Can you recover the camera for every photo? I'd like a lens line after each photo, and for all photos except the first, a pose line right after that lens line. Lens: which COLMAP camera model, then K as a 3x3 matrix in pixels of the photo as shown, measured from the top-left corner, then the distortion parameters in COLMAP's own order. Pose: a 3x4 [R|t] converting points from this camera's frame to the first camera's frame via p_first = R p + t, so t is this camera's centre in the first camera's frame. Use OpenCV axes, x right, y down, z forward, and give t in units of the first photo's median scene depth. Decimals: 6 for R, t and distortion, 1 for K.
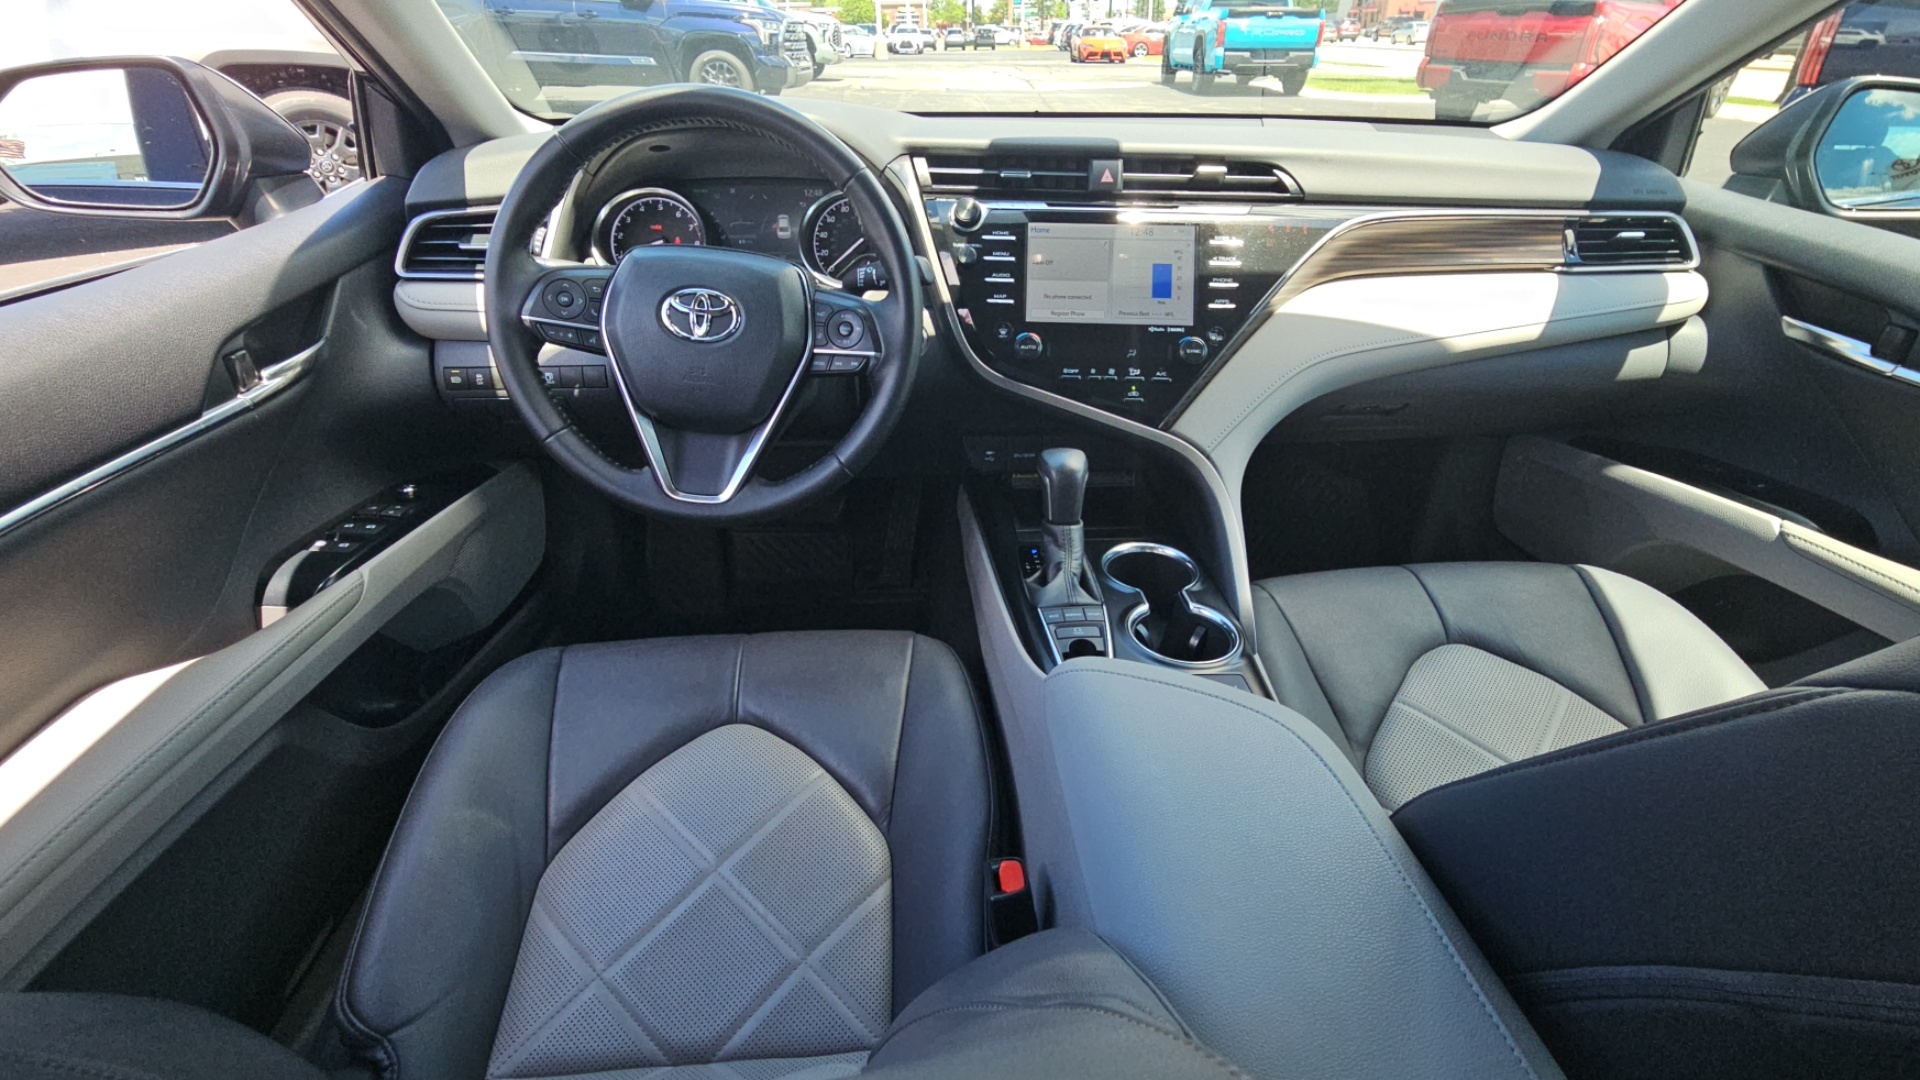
lens RADIAL K [[858.5, 0, 980.5], [0, 858.5, 546.4], [0, 0, 1]] dist [0.008622, -0.006994]
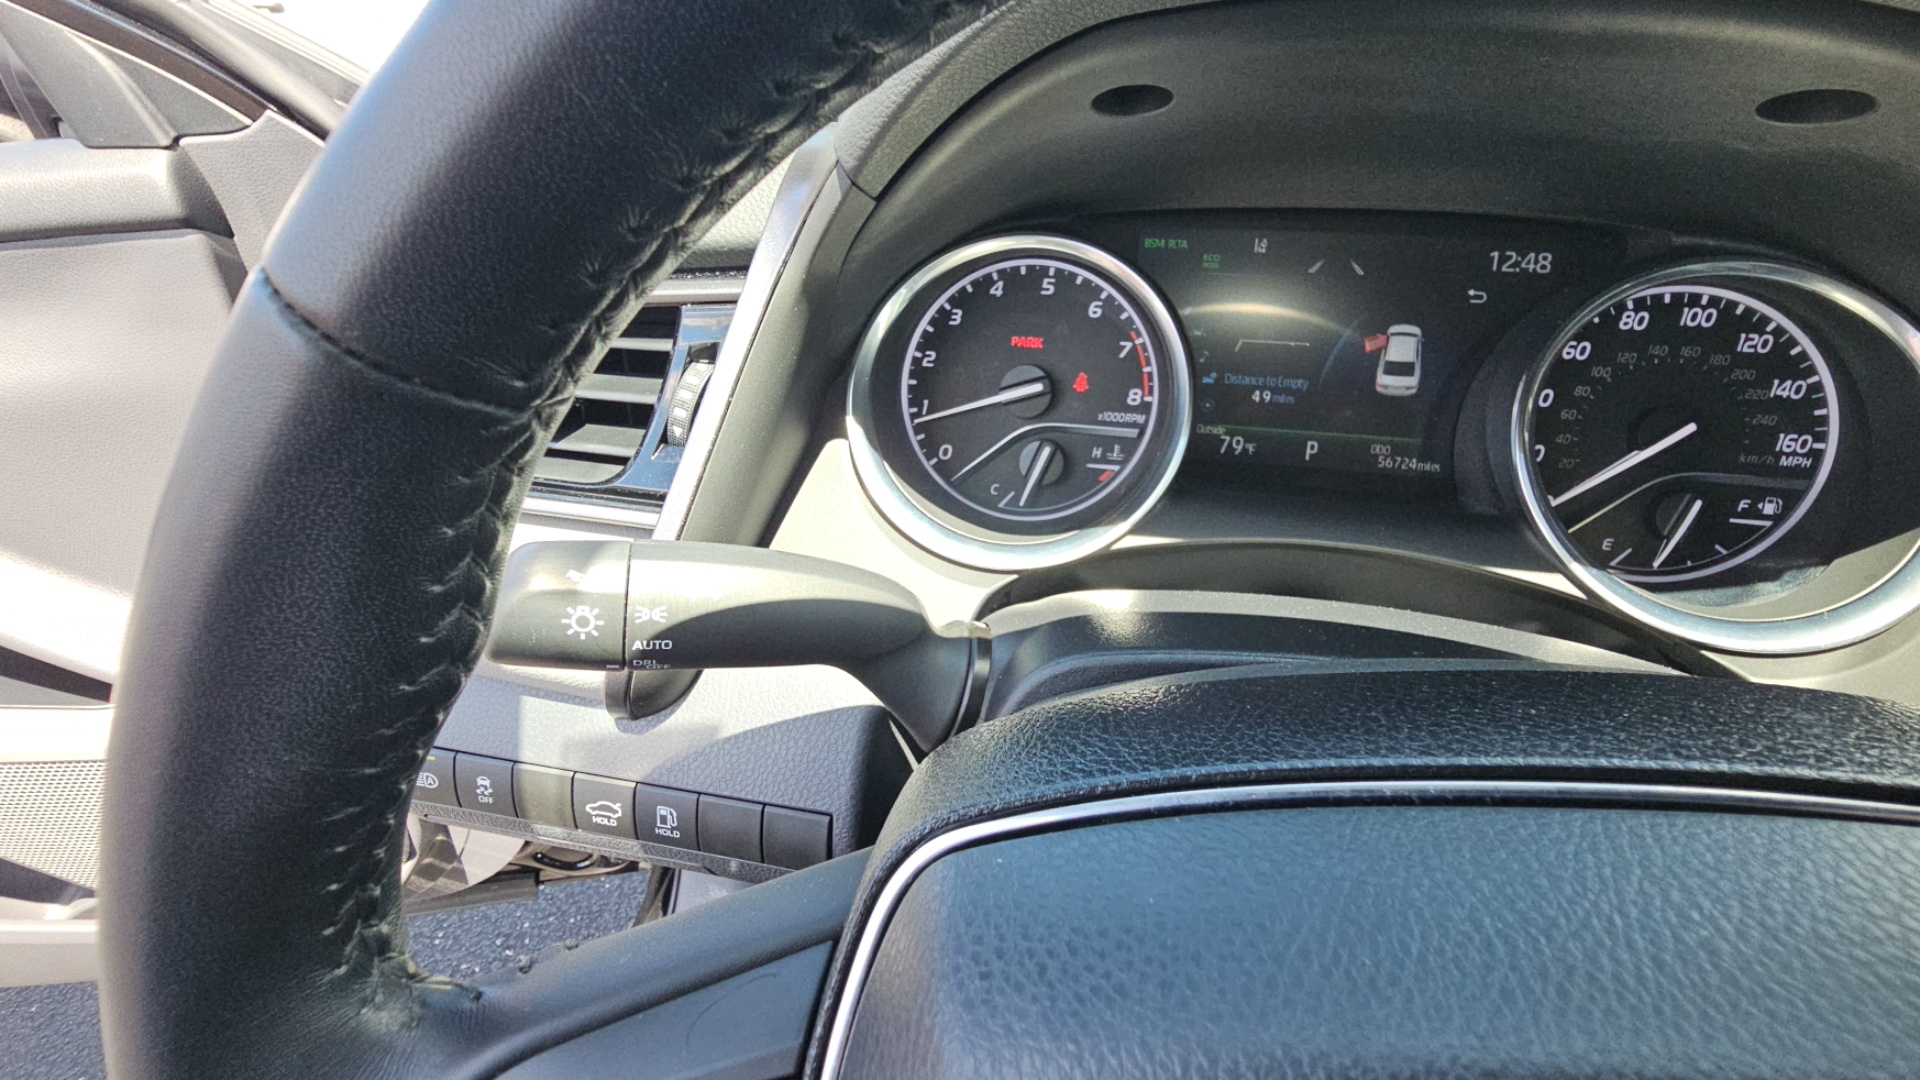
lens RADIAL K [[858.5, 0, 982.8], [0, 858.5, 542.6], [0, 0, 1]] dist [0.008622, -0.006994]
pose [[0.955996, 0.131949, -0.262033, -0.317102], [-0.134738, 0.990854, 0.007376, -0.315357], [0.260610, 0.028254, 0.965031, 0.715680]]
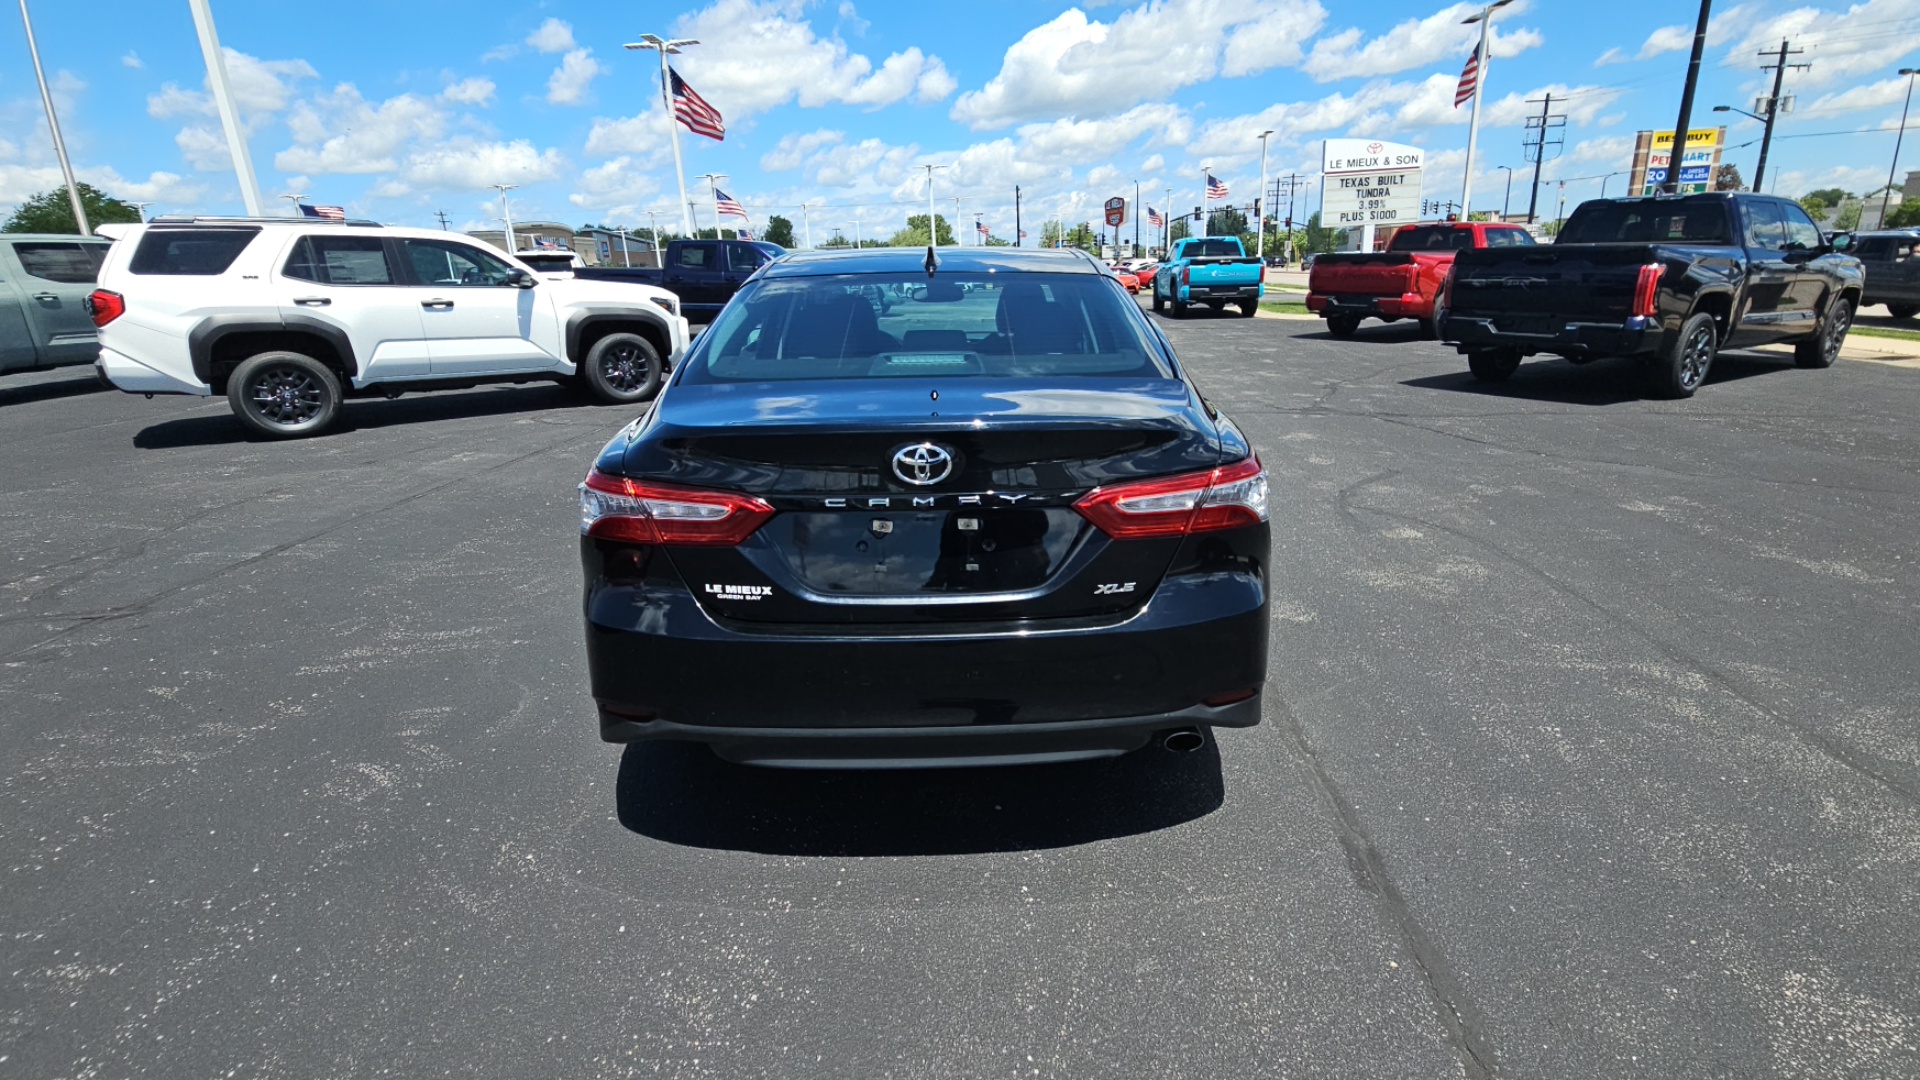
lens RADIAL K [[858.5, 0, 975.9], [0, 858.5, 547.2], [0, 0, 1]] dist [0.008622, -0.006994]
pose [[0.997808, -0.009383, -0.065503, 0.390362], [-0.005548, 0.974547, -0.224117, 1.206381], [0.065939, 0.223989, 0.972359, -2.335948]]
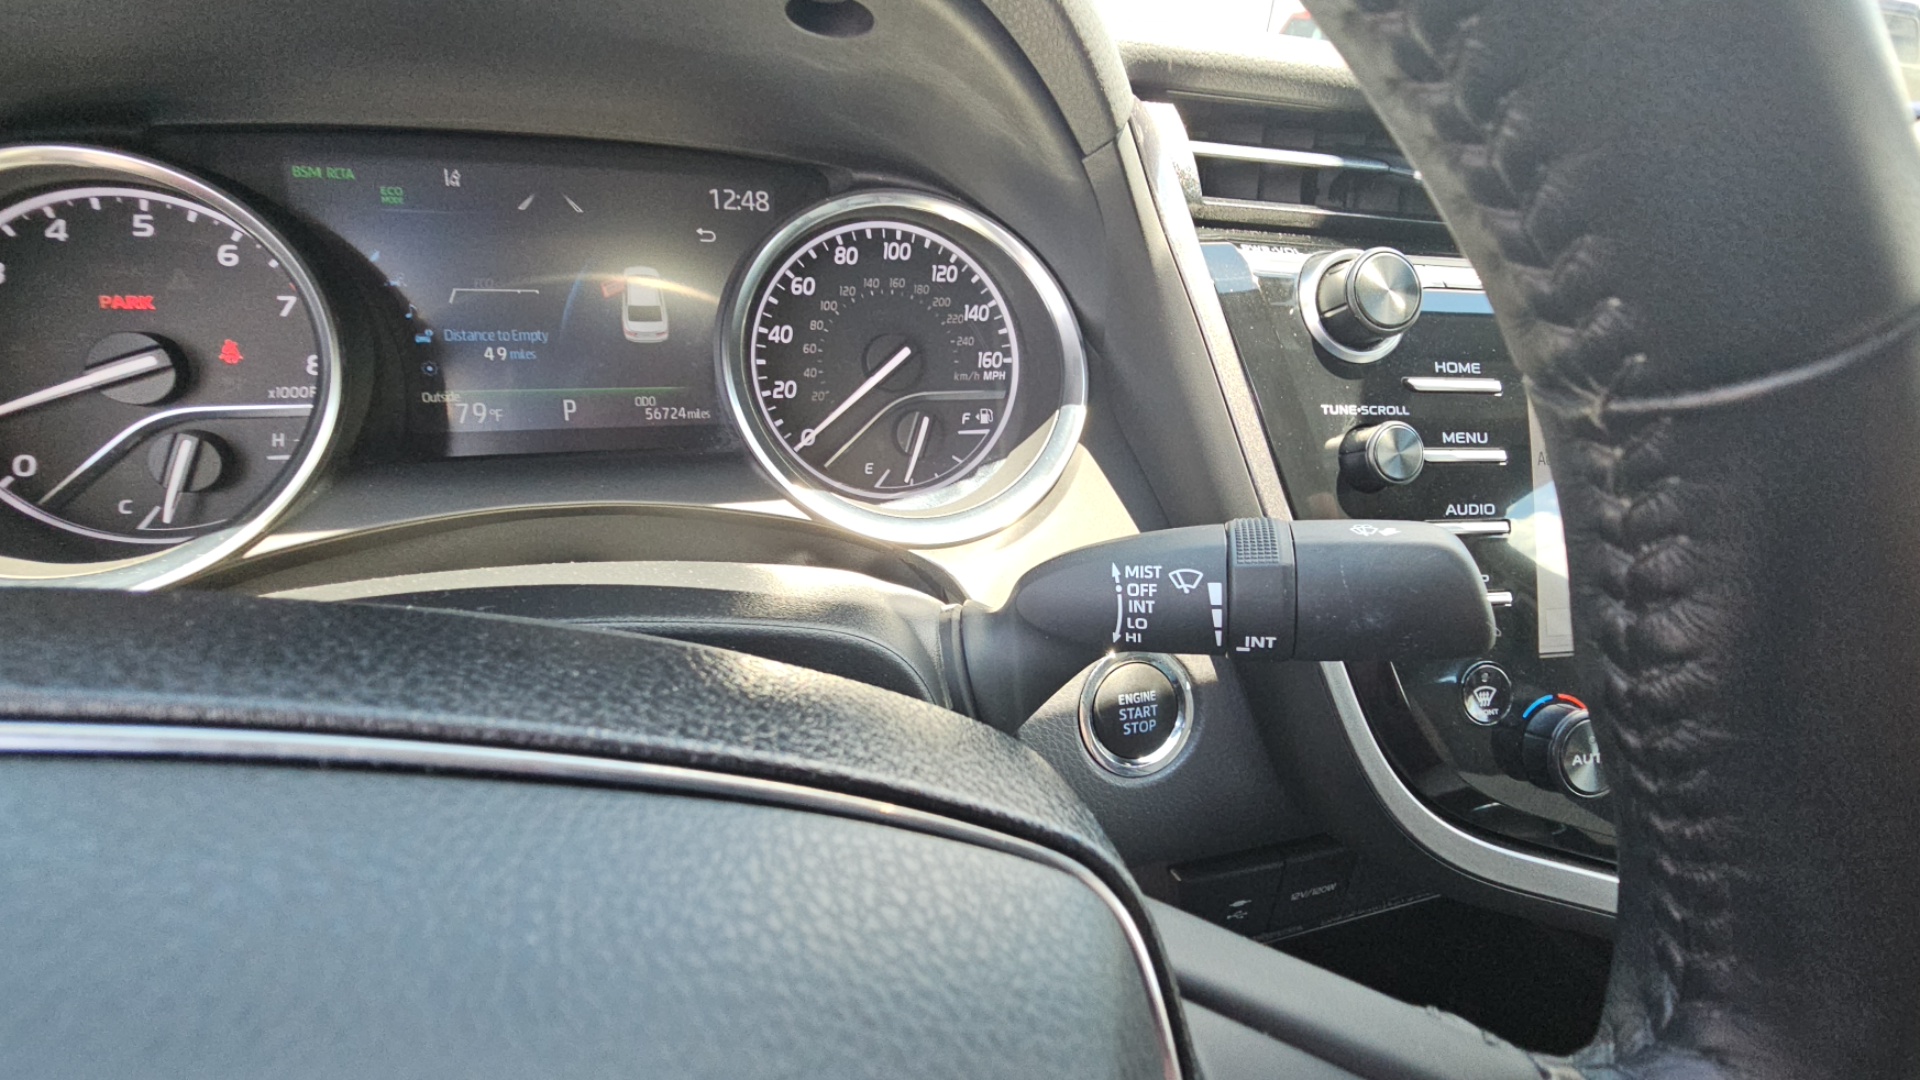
lens RADIAL K [[858.5, 0, 977.0], [0, 858.5, 546.9], [0, 0, 1]] dist [0.008622, -0.006994]
pose [[0.967361, -0.048953, 0.248631, -0.215587], [0.052083, 0.998625, -0.006021, -0.307726], [-0.247994, 0.018774, 0.968580, 0.748027]]
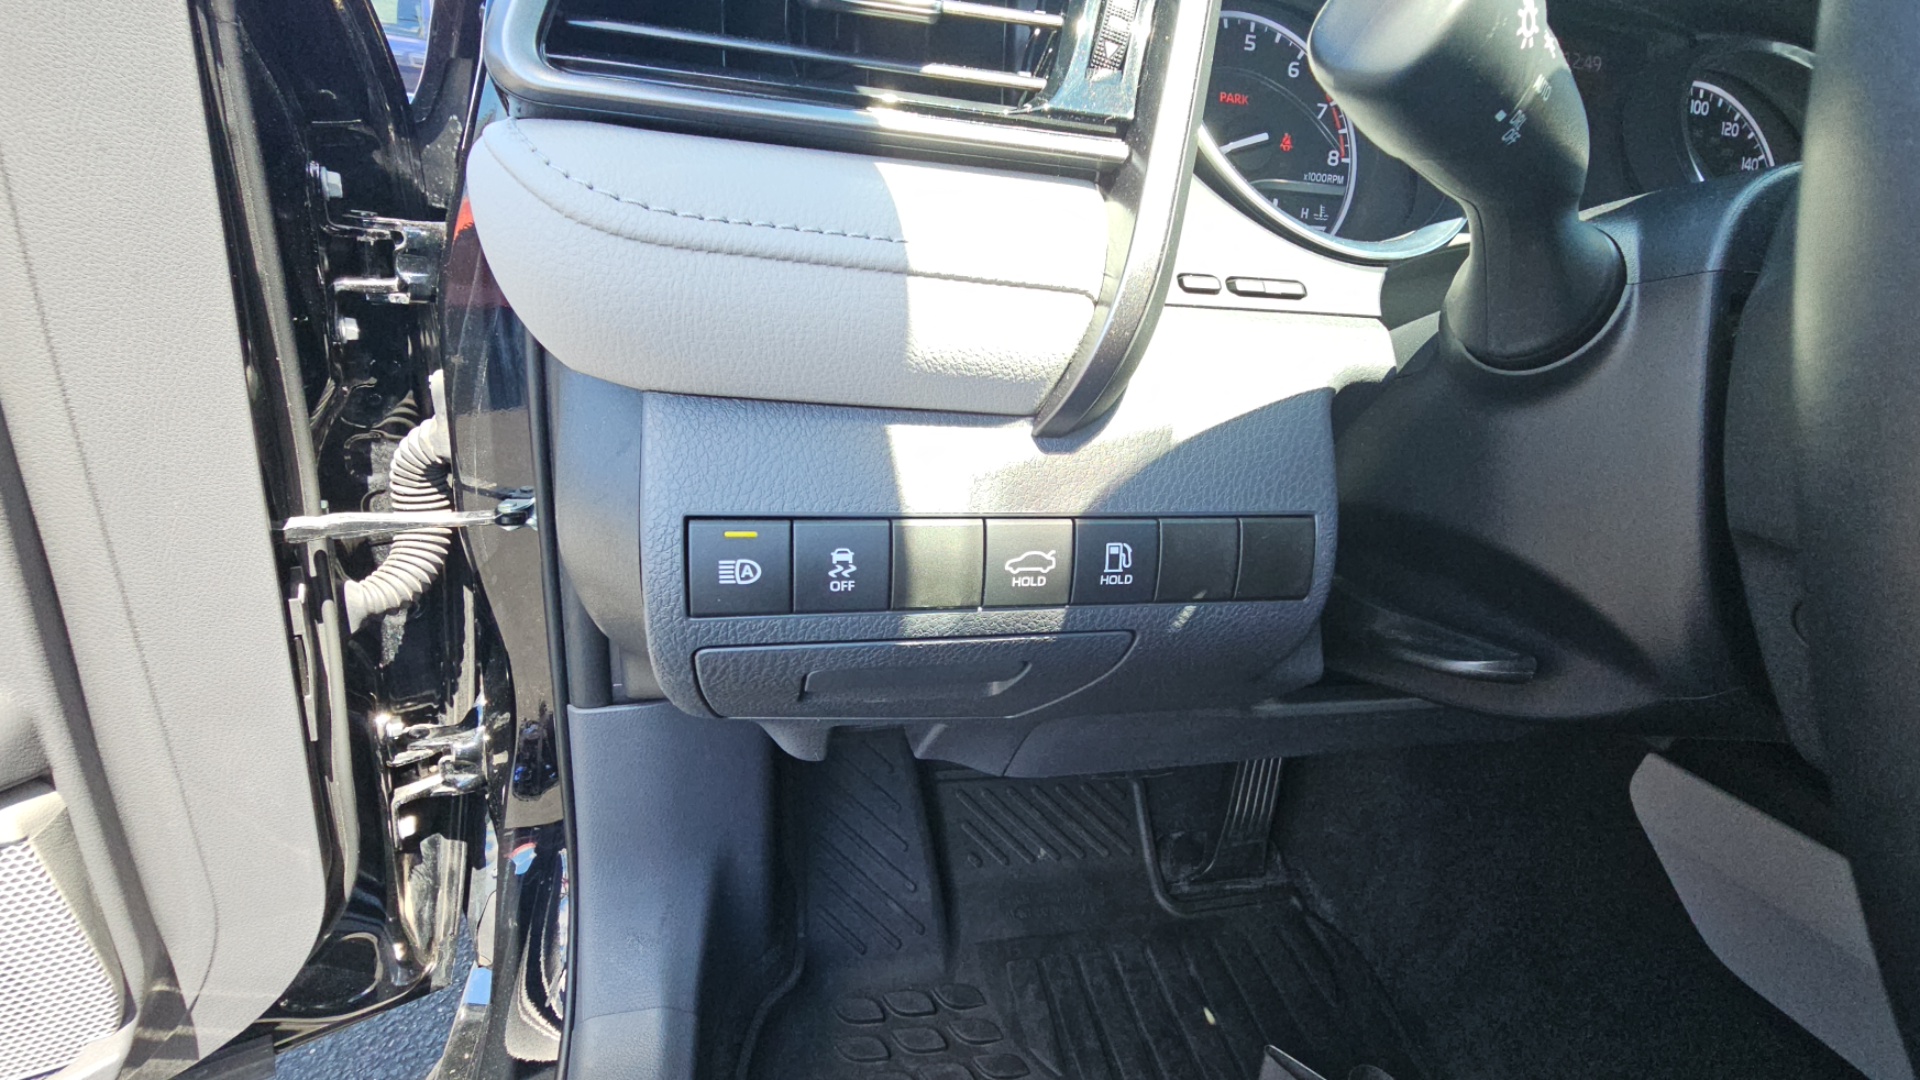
lens RADIAL K [[858.5, 0, 983.0], [0, 858.5, 549.7], [0, 0, 1]] dist [0.008622, -0.006994]
pose [[0.985968, 0.009115, 0.166686, -0.577659], [0.007023, 0.995359, -0.095972, -0.175214], [-0.166787, 0.095796, 0.981328, 0.761455]]
